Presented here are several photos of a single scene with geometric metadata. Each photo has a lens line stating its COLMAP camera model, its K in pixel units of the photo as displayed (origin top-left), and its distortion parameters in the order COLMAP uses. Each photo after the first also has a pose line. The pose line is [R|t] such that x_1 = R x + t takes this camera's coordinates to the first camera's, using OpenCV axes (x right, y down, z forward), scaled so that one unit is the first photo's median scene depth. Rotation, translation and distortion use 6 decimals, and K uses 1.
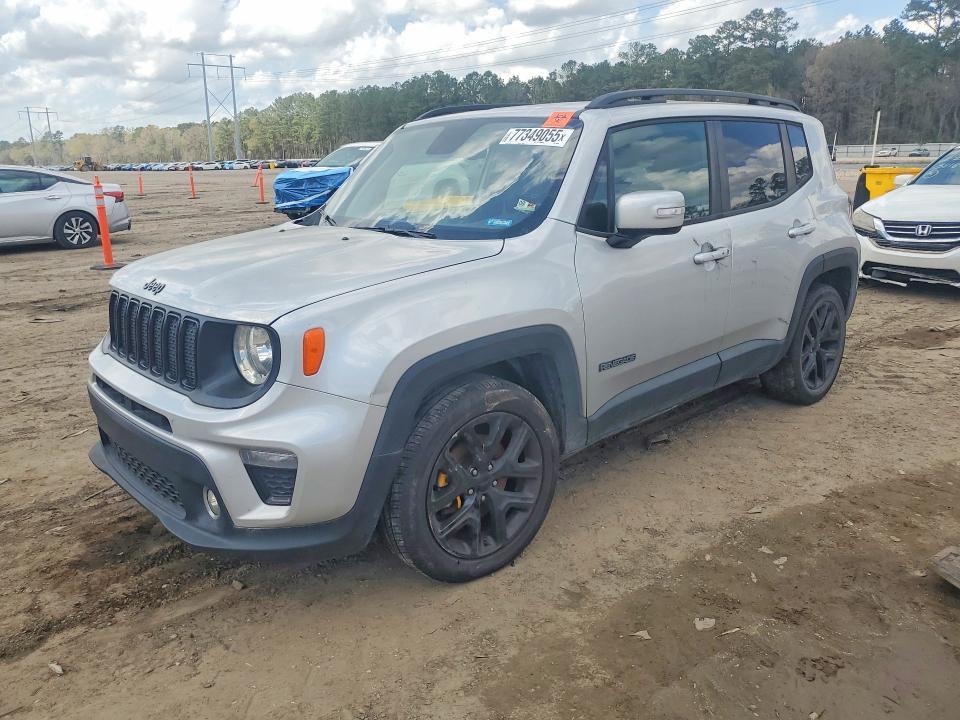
lens RADIAL K [[730.3, 0, 485.3], [0, 730.3, 360.4], [0, 0, 1]] dist [-0.031473, -0.001159]
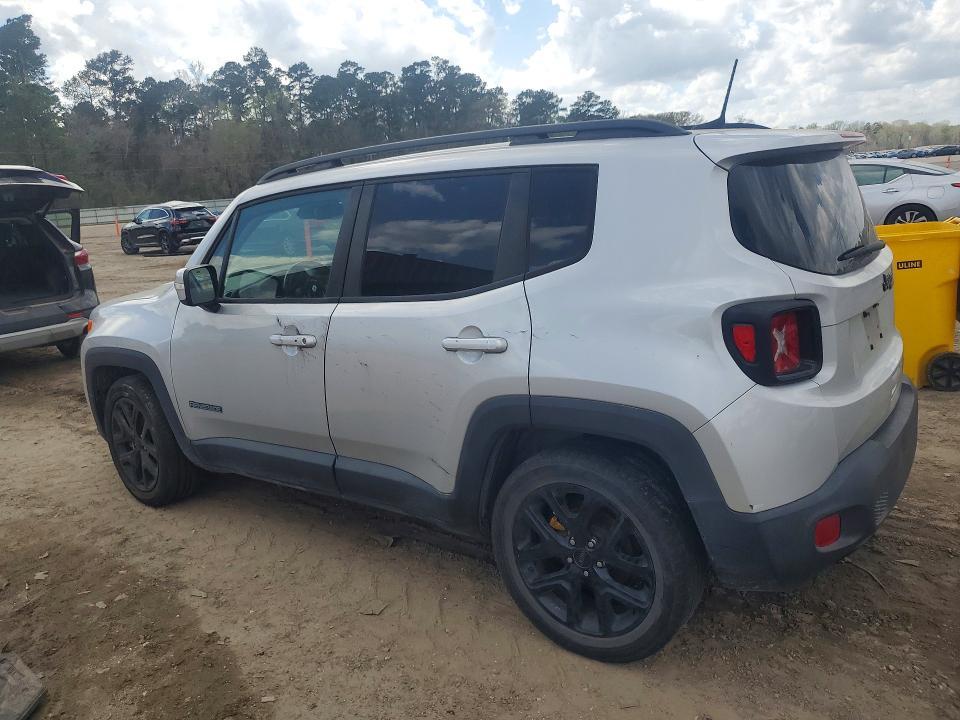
lens RADIAL K [[730.3, 0, 485.3], [0, 730.3, 360.4], [0, 0, 1]] dist [-0.031473, -0.001159]
pose [[0.232854, 0.234605, -0.943790, 1.307491], [-0.198805, 0.961456, 0.189946, -0.362168], [0.951975, 0.143400, 0.270520, 1.045646]]
